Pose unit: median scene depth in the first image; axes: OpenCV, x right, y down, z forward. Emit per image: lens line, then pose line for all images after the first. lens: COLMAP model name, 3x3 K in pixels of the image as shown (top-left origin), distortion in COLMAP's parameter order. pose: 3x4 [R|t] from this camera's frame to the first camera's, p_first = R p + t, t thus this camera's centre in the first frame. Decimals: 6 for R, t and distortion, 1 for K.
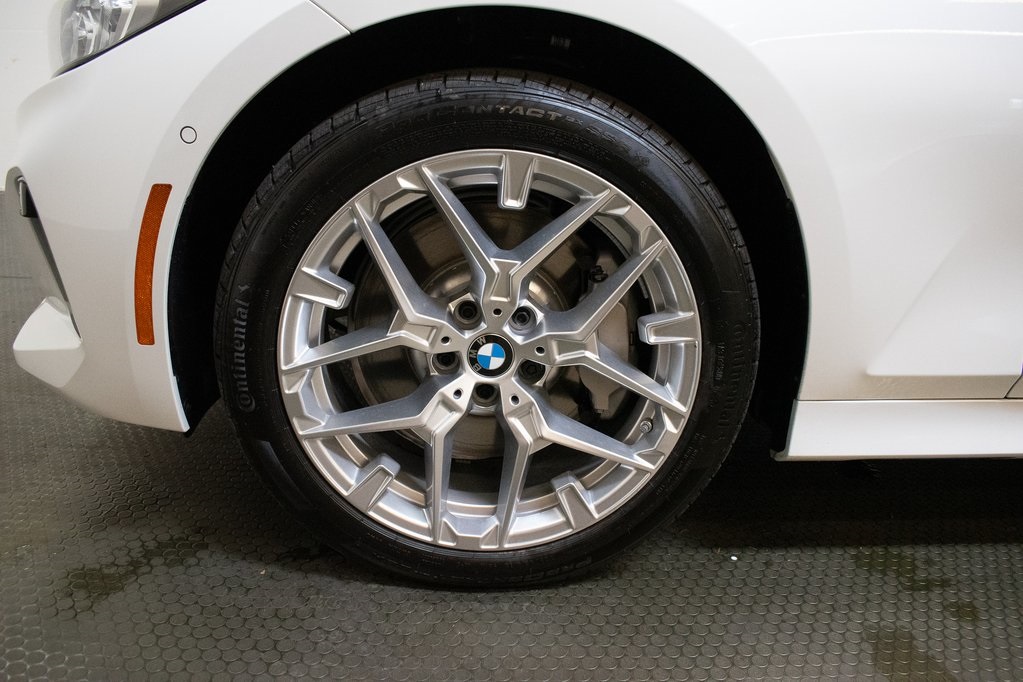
lens RADIAL K [[768.5, 0, 511.5], [0, 768.5, 341.0], [0, 0, 1]] dist [-0.095239, 0.000145]
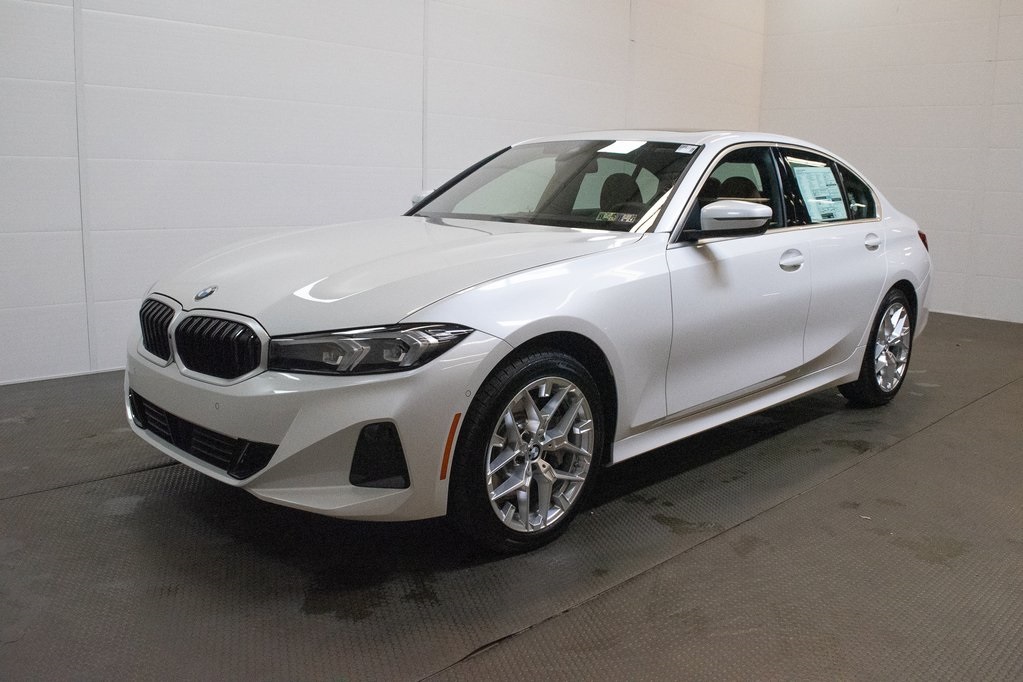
lens RADIAL K [[899.6, 0, 509.3], [0, 899.6, 323.4], [0, 0, 1]] dist [-0.081559, -0.005957]
pose [[0.736222, -0.140721, 0.661947, -2.071499], [0.218620, 0.975151, -0.035848, -0.320239], [-0.640454, 0.171107, 0.748693, -1.322633]]
